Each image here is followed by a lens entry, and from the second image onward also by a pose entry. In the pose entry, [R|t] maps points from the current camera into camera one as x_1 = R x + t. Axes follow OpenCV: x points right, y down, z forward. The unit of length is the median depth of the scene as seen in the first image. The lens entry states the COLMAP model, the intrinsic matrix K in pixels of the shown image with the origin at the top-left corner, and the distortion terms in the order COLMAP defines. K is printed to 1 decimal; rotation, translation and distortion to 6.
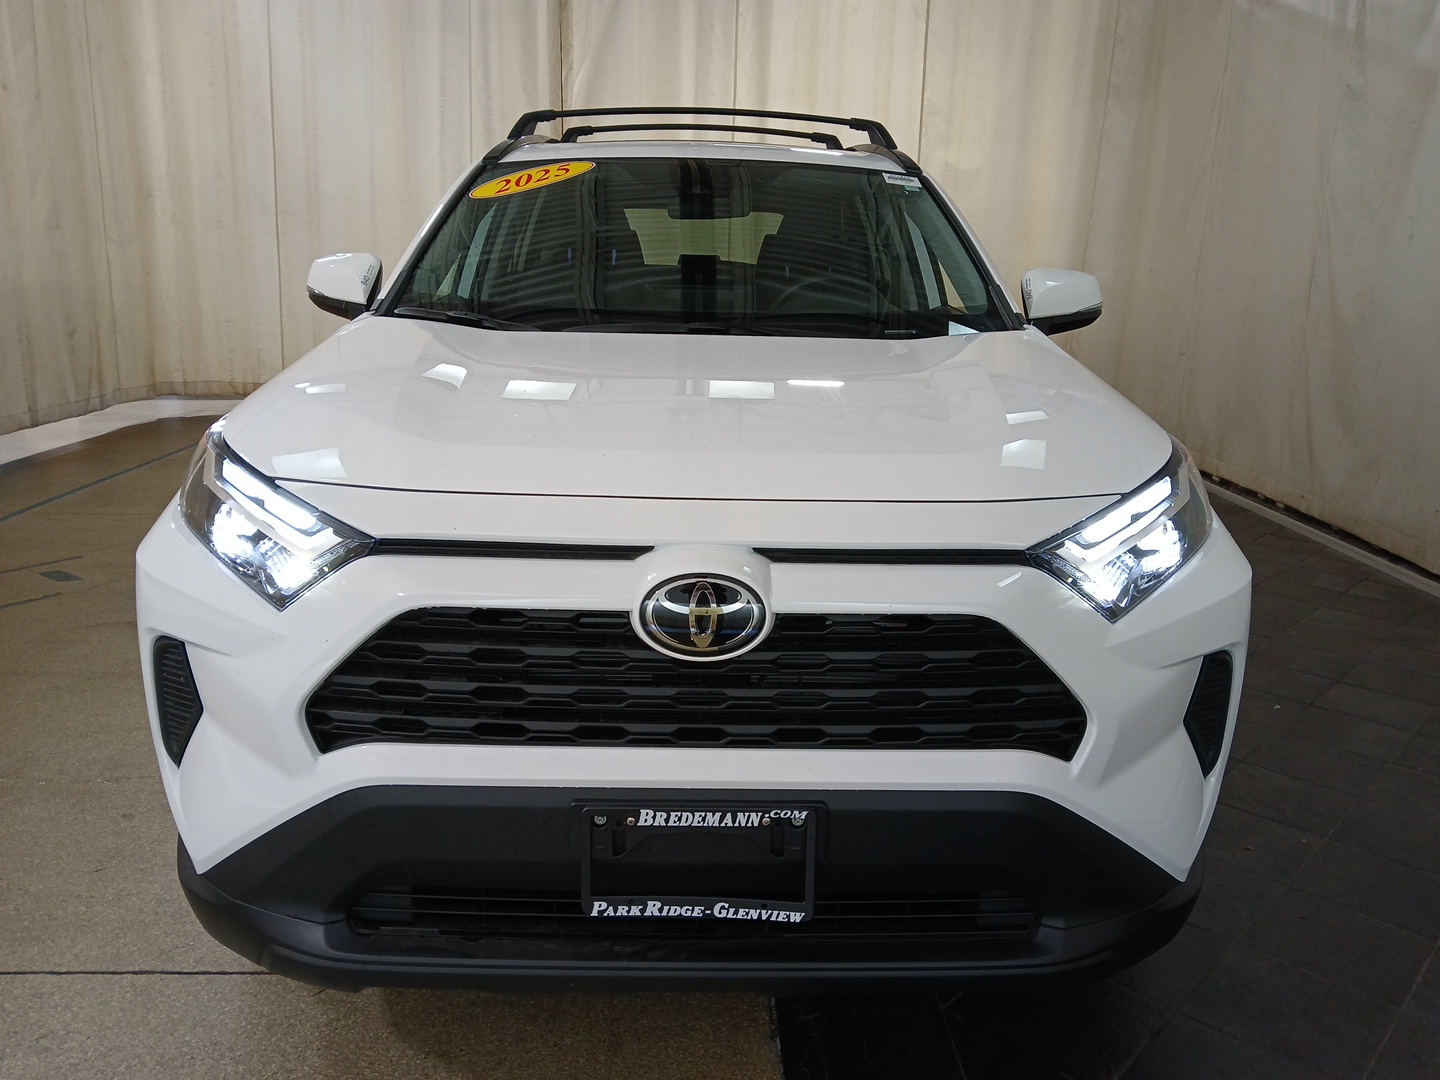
lens RADIAL K [[1150.0, 0, 720.0], [0, 1150.0, 540.0], [0, 0, 1]] dist [0.056164, -0.108987]
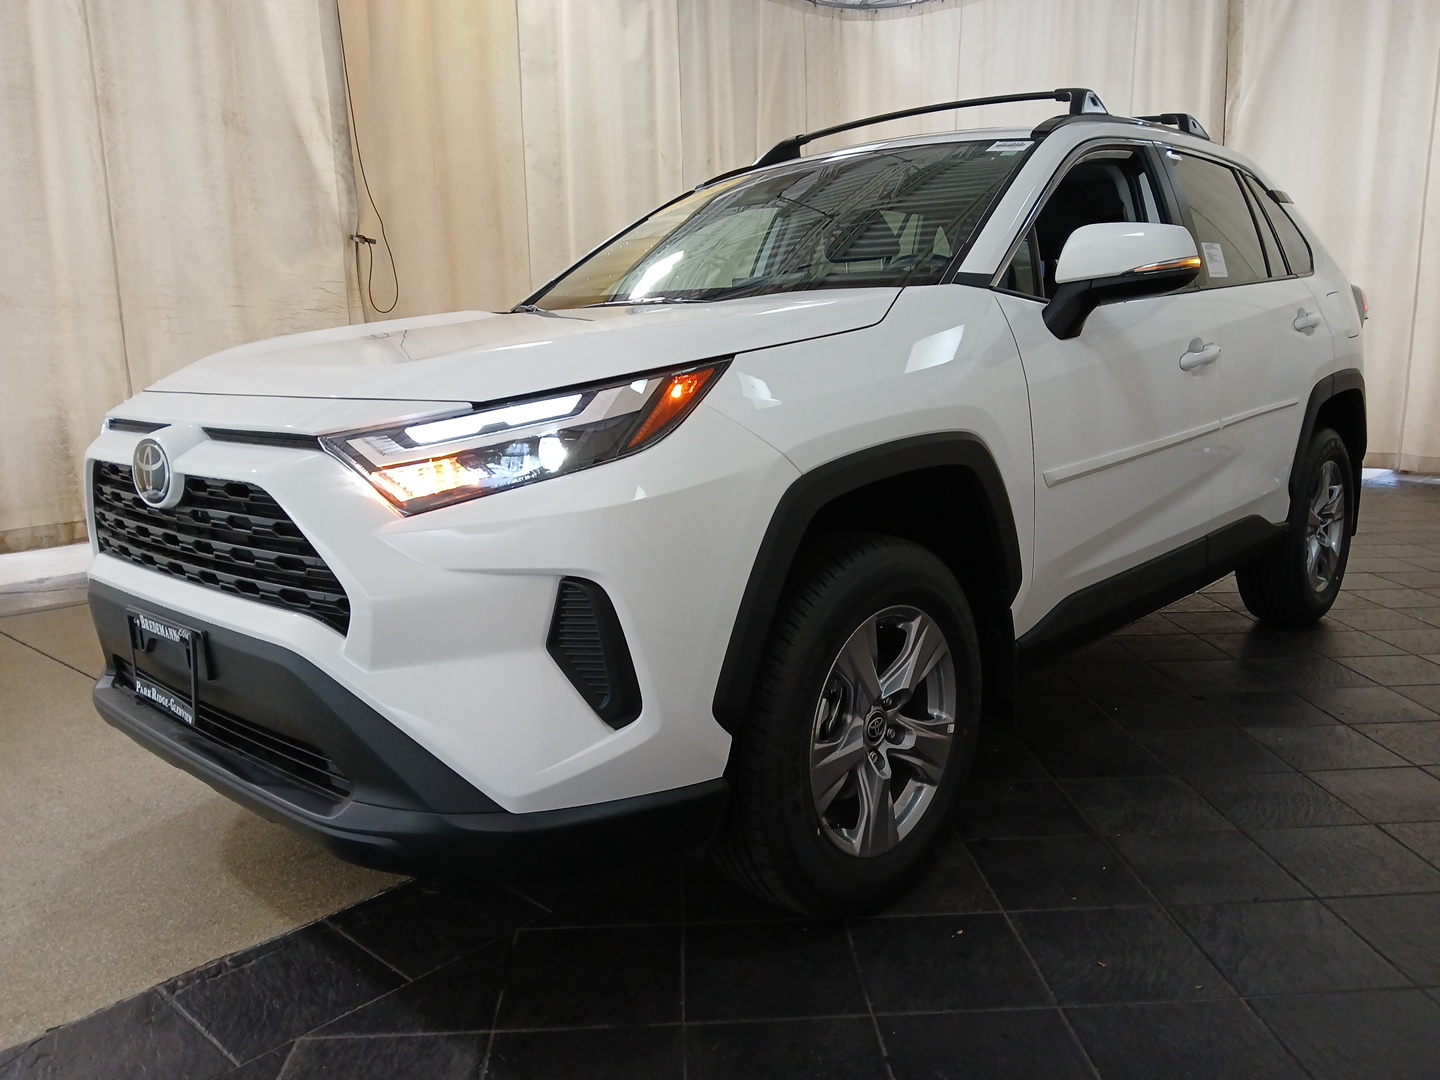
lens RADIAL K [[1150.0, 0, 720.0], [0, 1150.0, 540.0], [0, 0, 1]] dist [0.056164, -0.108987]
pose [[0.704080, 0.081567, -0.705421, 1.235739], [-0.132926, 0.990961, -0.018090, 0.071466], [0.697569, 0.106506, 0.708558, 0.448822]]
